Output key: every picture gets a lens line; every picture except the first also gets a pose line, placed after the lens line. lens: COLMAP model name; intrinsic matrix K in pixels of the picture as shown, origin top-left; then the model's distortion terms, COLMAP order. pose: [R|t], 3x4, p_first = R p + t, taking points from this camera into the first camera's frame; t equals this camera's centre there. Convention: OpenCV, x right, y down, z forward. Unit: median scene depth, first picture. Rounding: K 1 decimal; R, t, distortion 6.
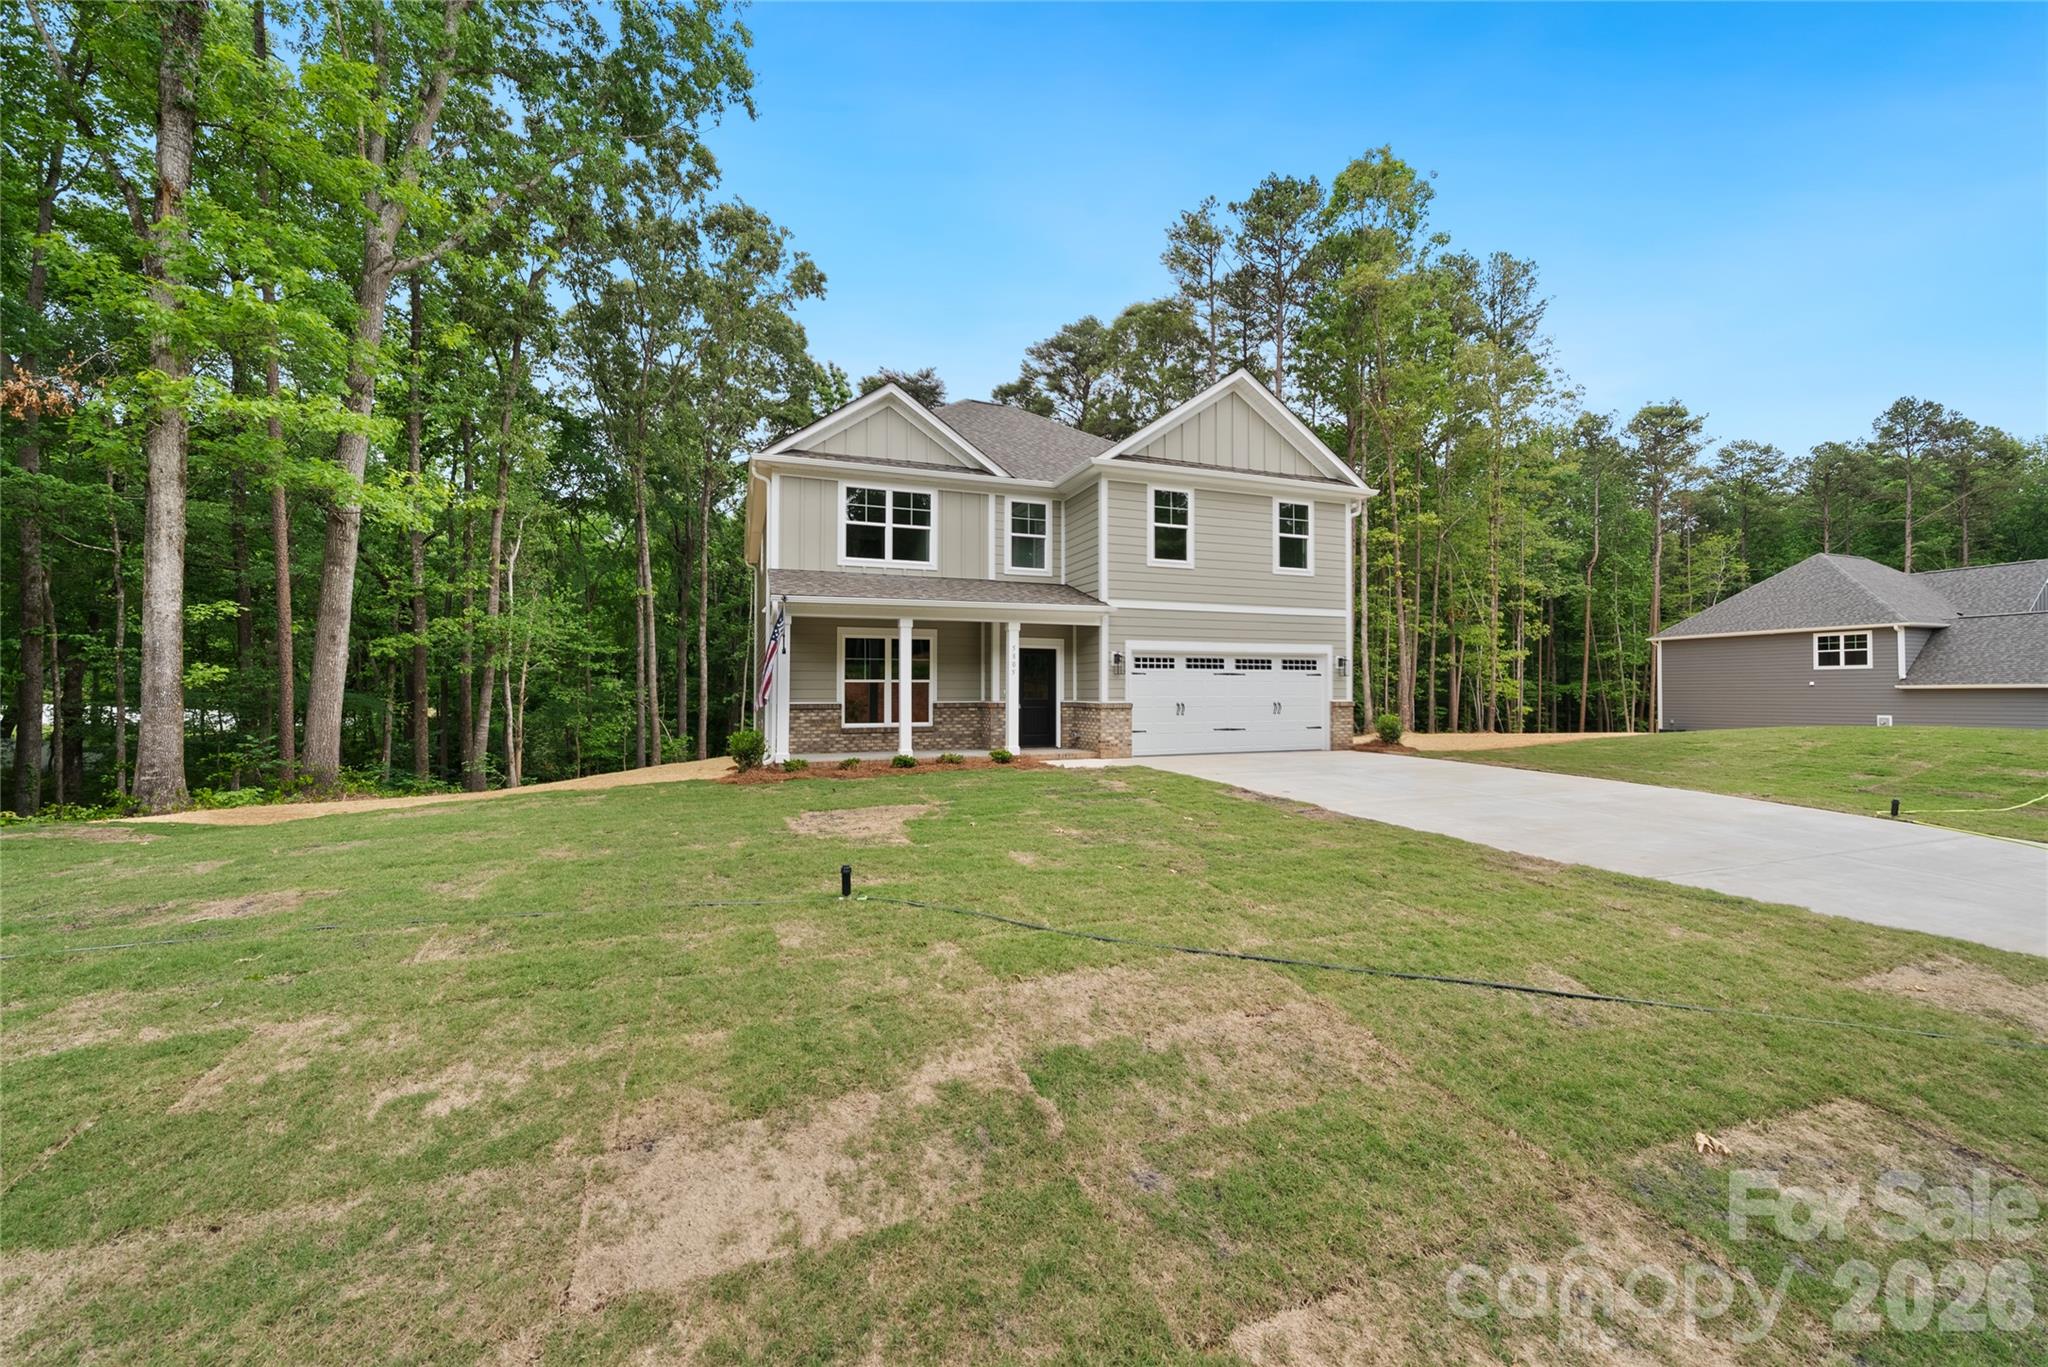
lens RADIAL K [[803.5, 0, 1025.3], [0, 803.5, 684.6], [0, 0, 1]] dist [-0.002739, -0.000159]
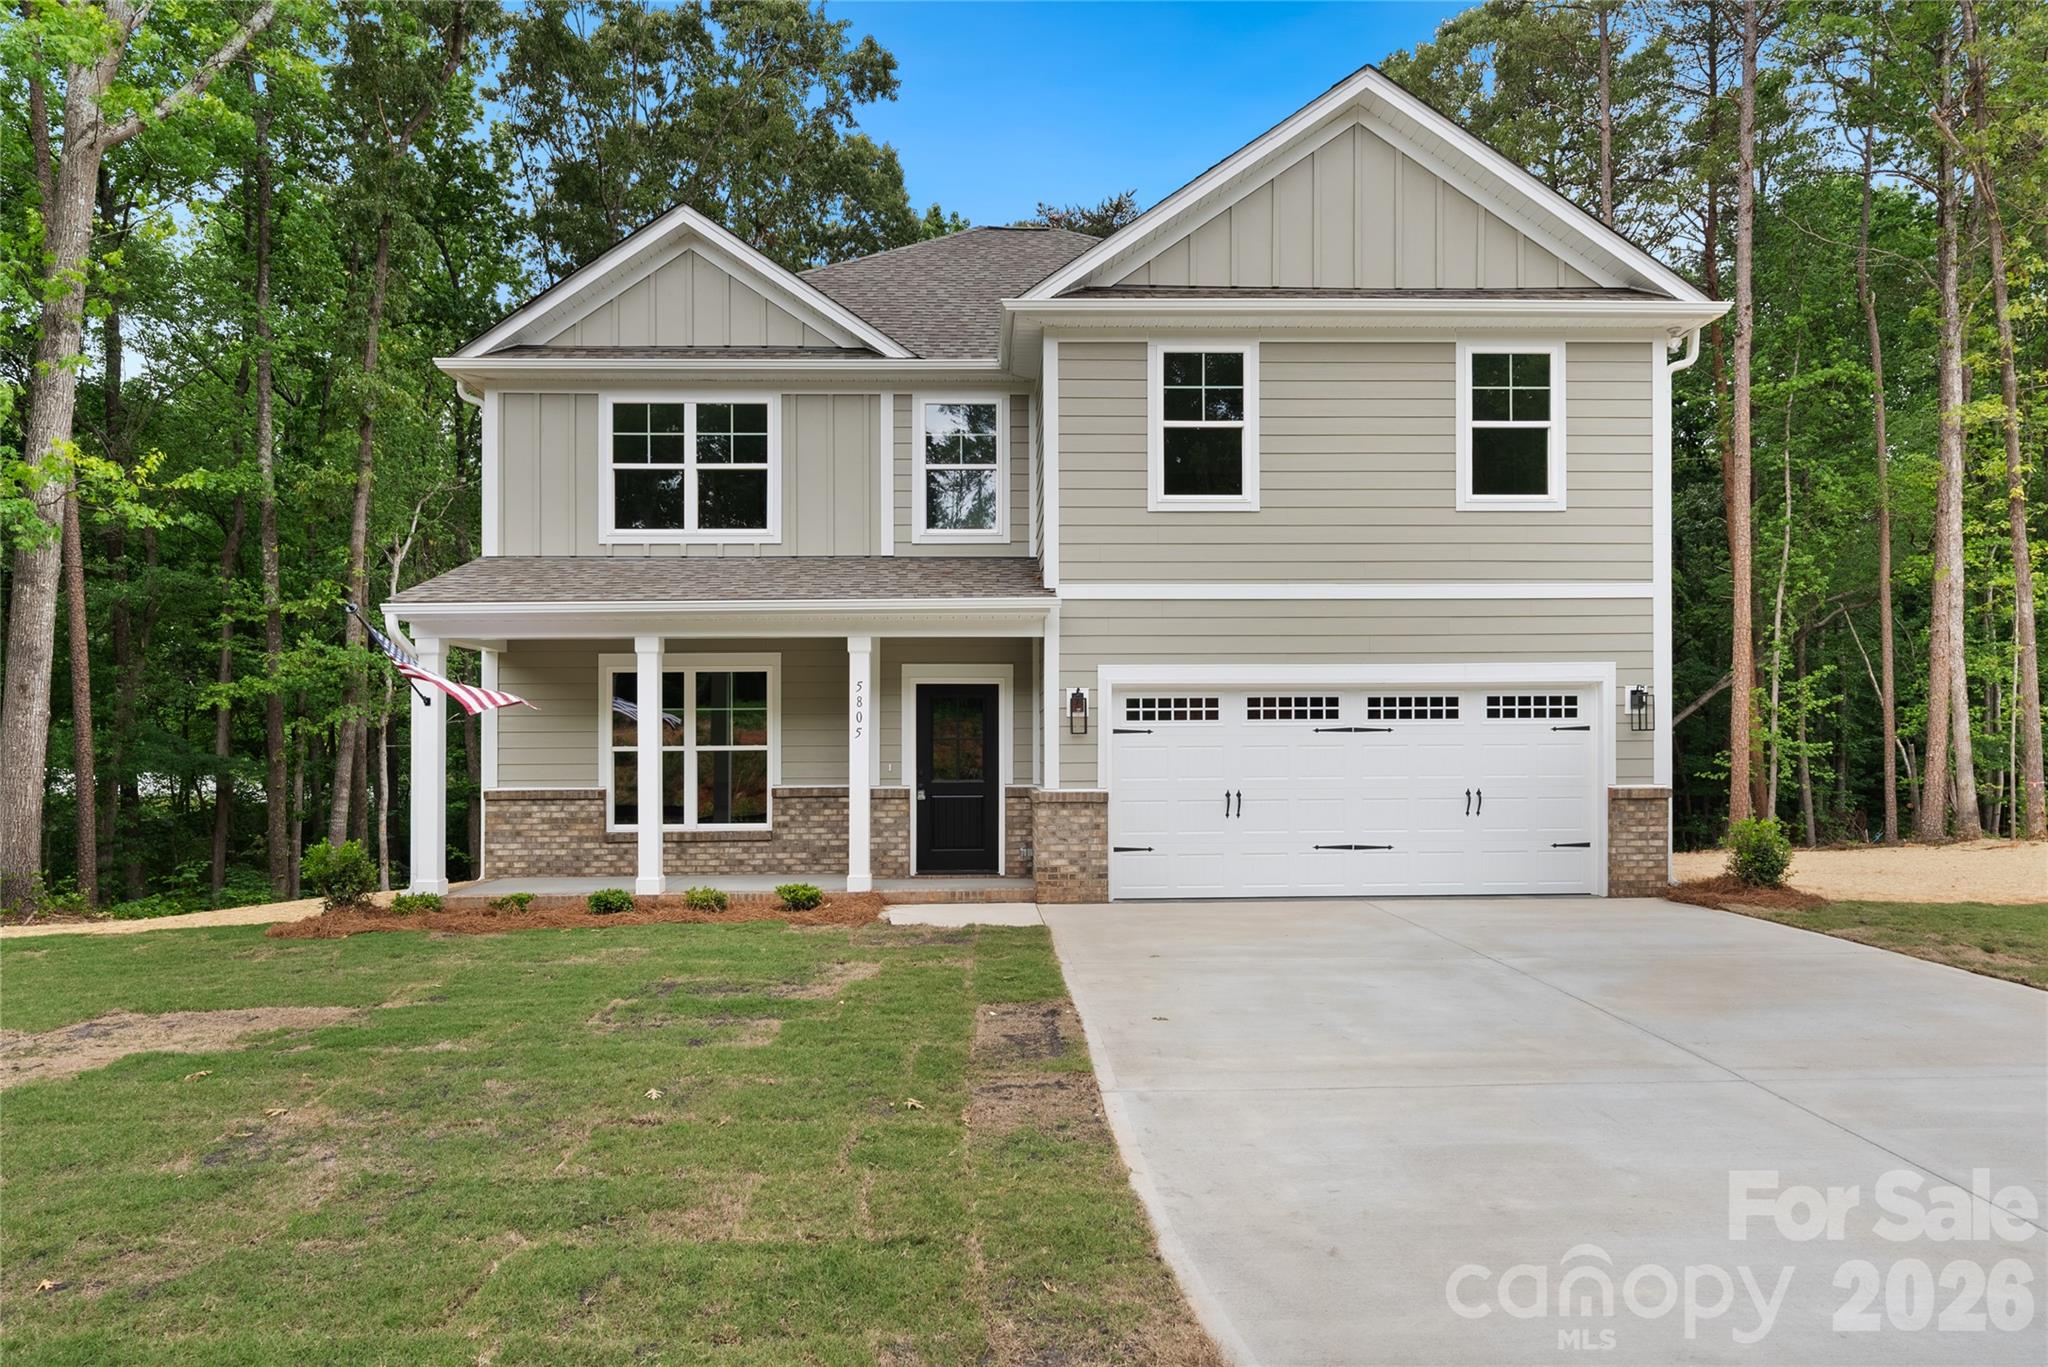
lens RADIAL K [[1276.2, 0, 1024.4], [0, 1276.2, 746.2], [0, 0, 1]] dist [0.011285, 0.000637]
pose [[0.946992, -0.004482, -0.321225, 0.322632], [0.007998, 0.999922, 0.009625, -0.012547], [0.321157, -0.011684, 0.946954, 0.236311]]
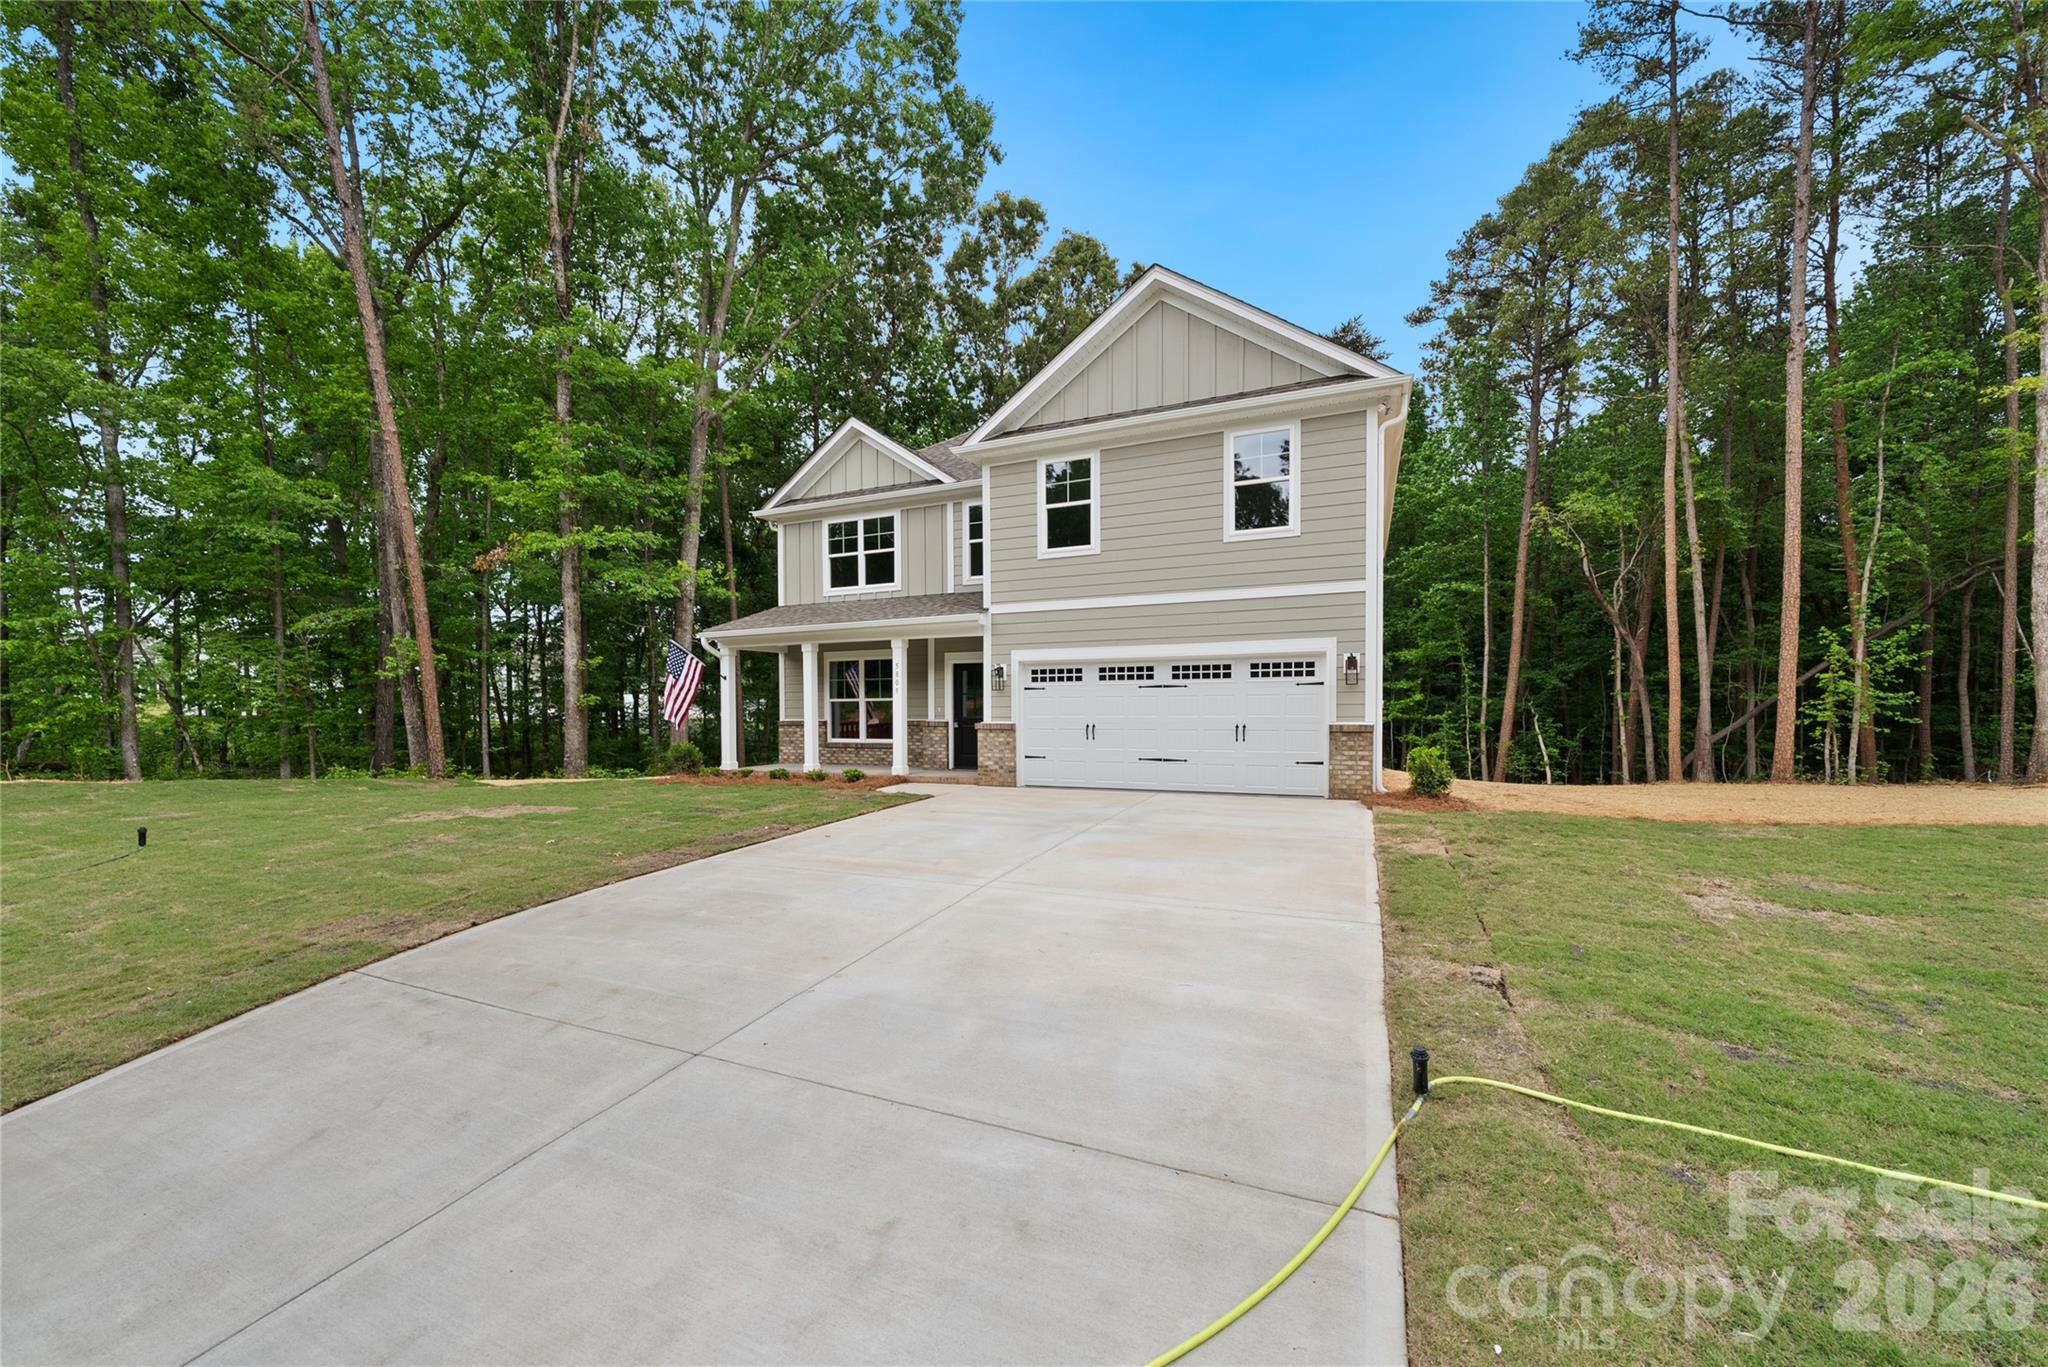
lens RADIAL K [[803.5, 0, 997.6], [0, 803.5, 723.9], [0, 0, 1]] dist [-0.002739, -0.000159]
pose [[0.693529, 0.015234, -0.720268, 0.711373], [0.017998, 0.999098, 0.038461, -0.009928], [0.720204, -0.039637, 0.692629, 0.378891]]
